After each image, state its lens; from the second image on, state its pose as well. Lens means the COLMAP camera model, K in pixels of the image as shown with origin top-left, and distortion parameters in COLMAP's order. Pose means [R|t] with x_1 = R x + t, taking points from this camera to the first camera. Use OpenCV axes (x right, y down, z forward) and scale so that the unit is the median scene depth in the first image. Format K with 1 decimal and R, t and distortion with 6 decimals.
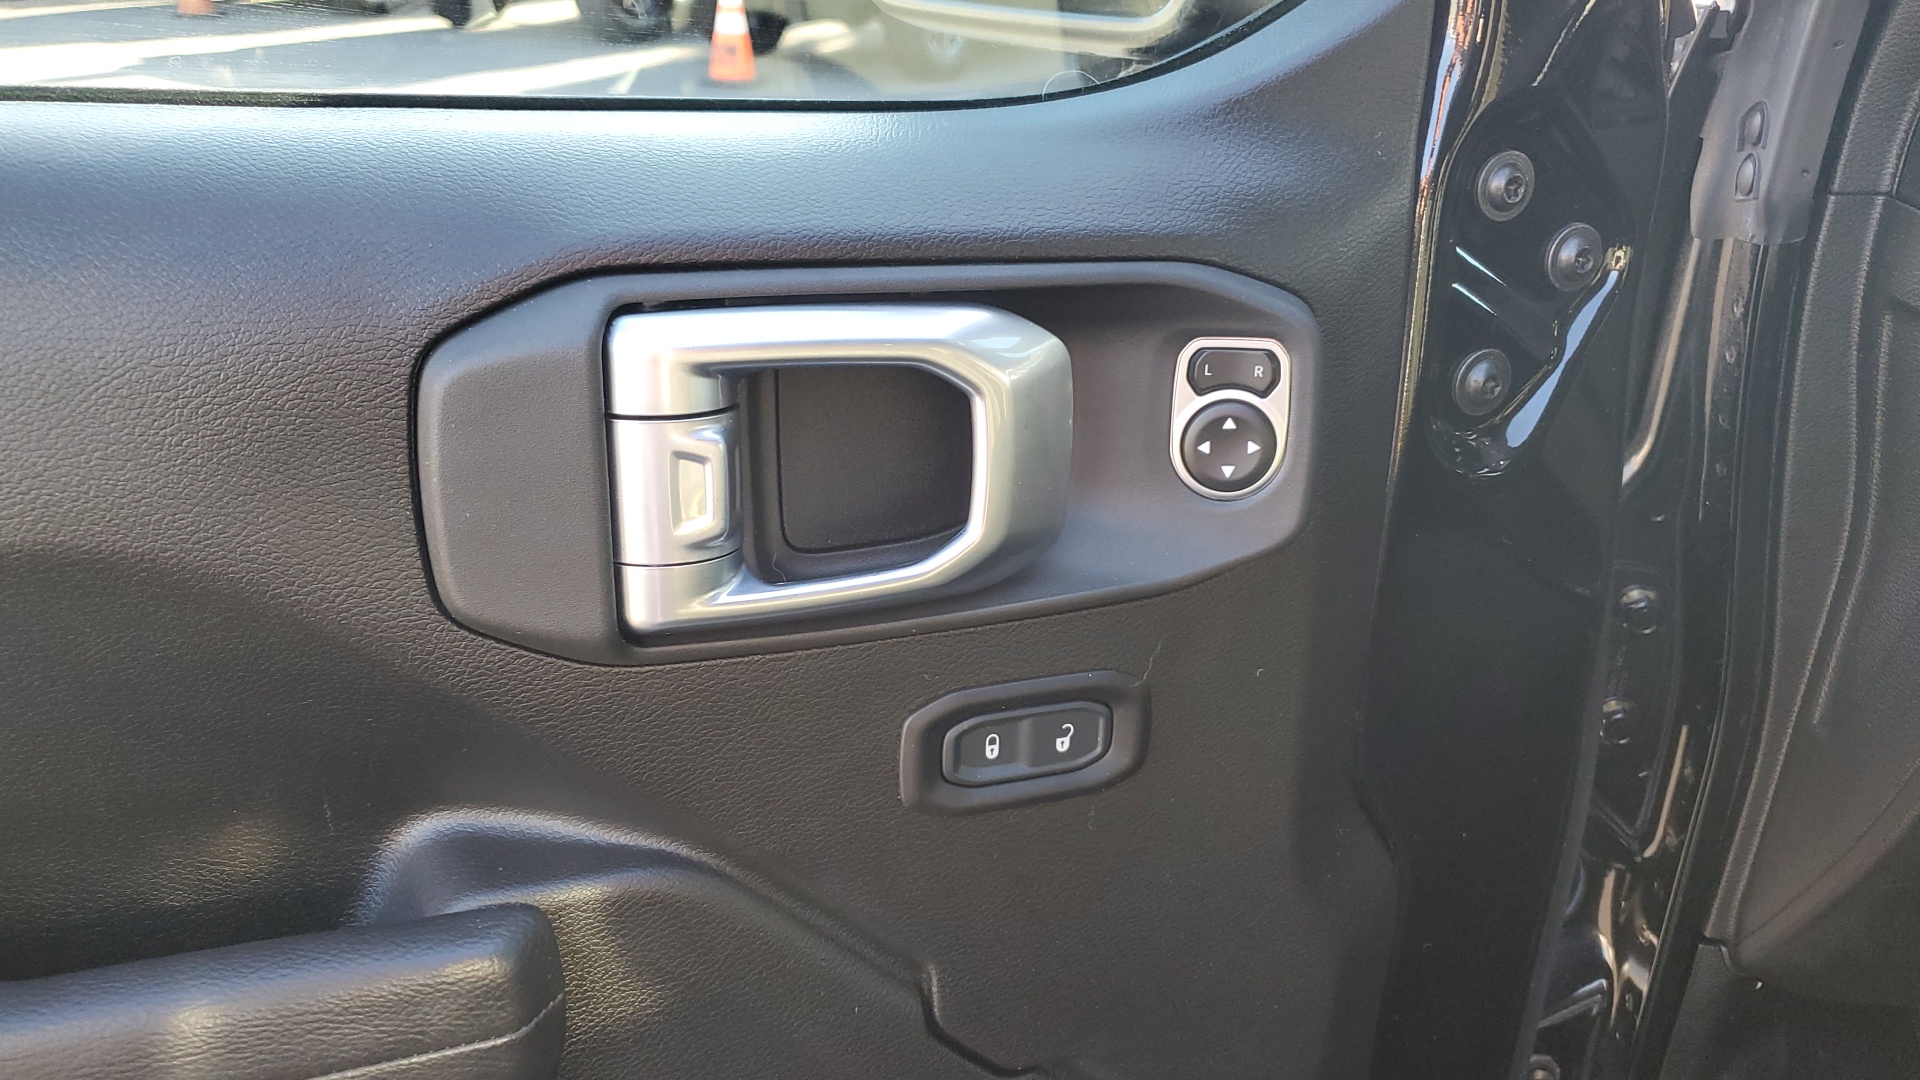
lens RADIAL K [[1501.5, 0, 948.9], [0, 1501.5, 585.4], [0, 0, 1]] dist [0.071694, -0.080336]
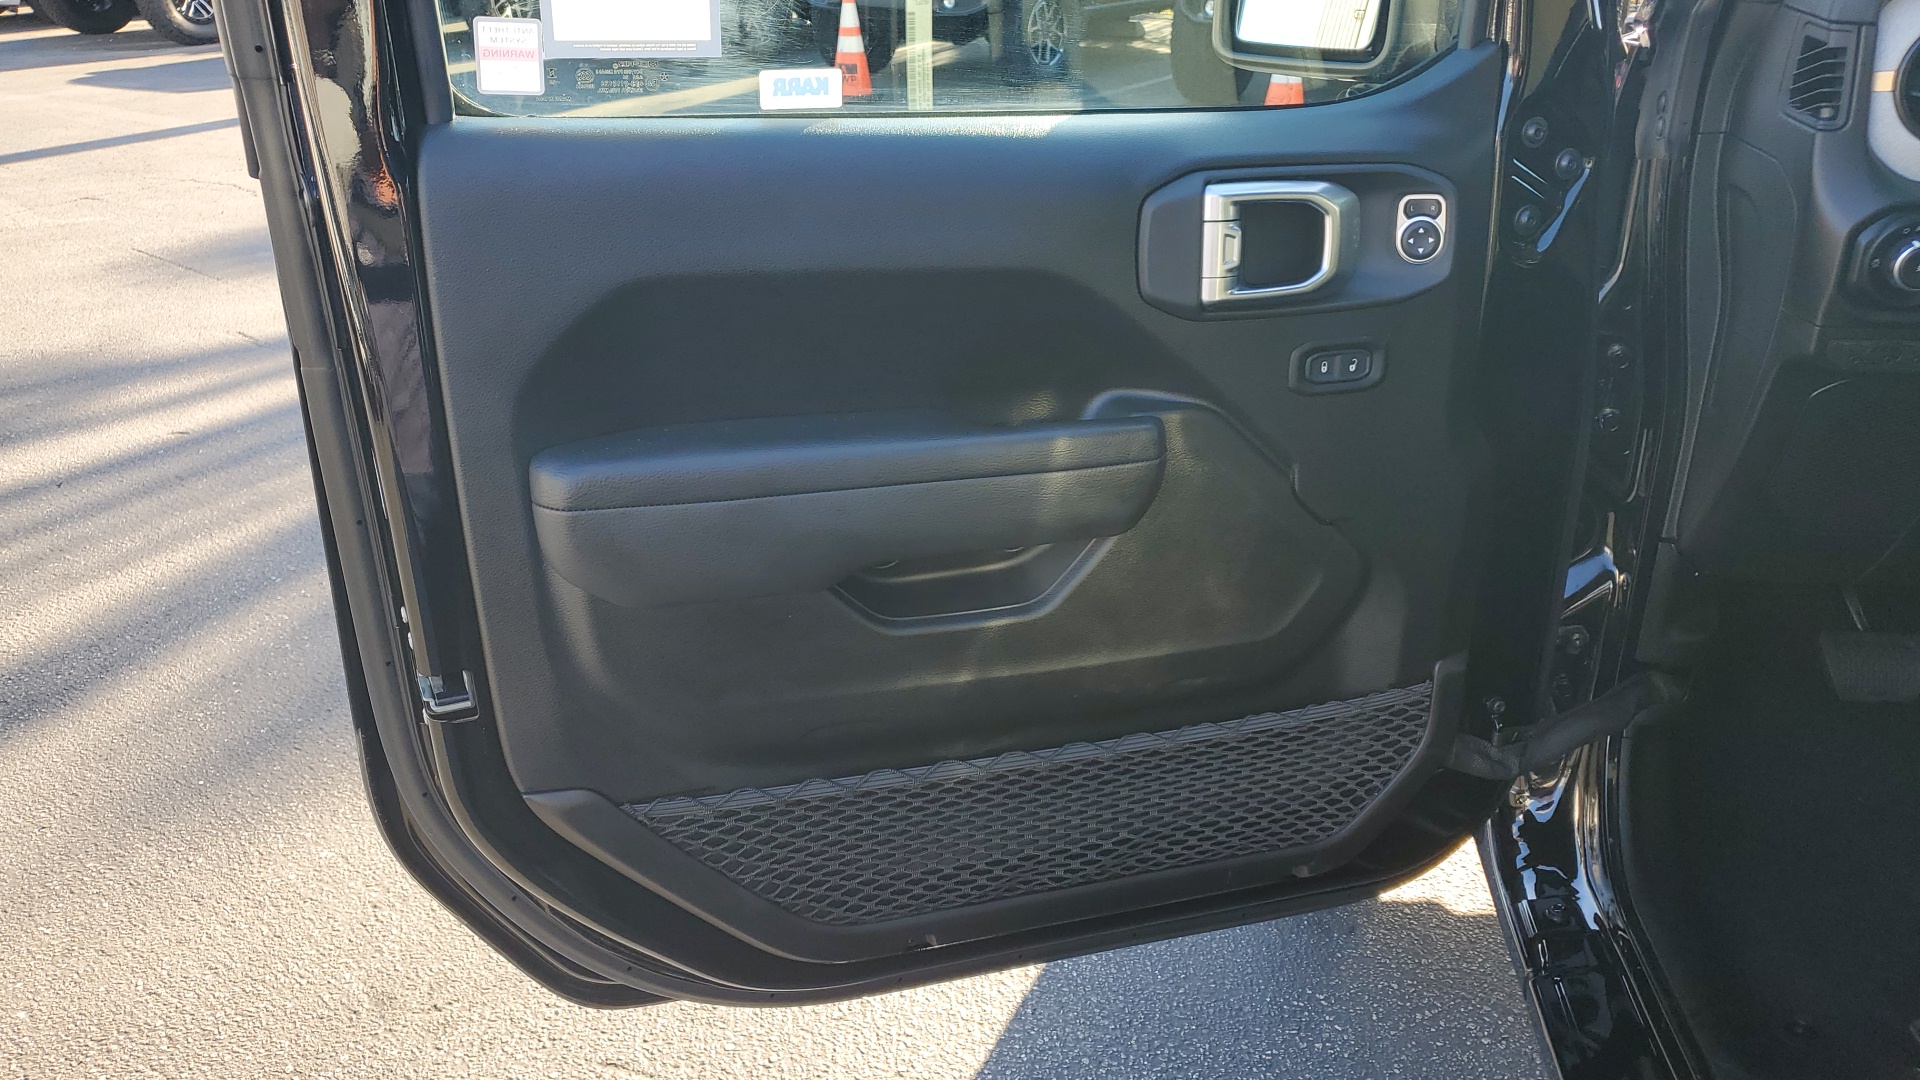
lens RADIAL K [[1501.5, 0, 960.5], [0, 1501.5, 550.8], [0, 0, 1]] dist [0.071694, -0.080336]
pose [[0.999057, -0.022068, -0.037387, -0.464419], [0.021126, 0.999454, -0.025404, 0.444210], [0.037927, 0.024590, 0.998978, -1.422451]]
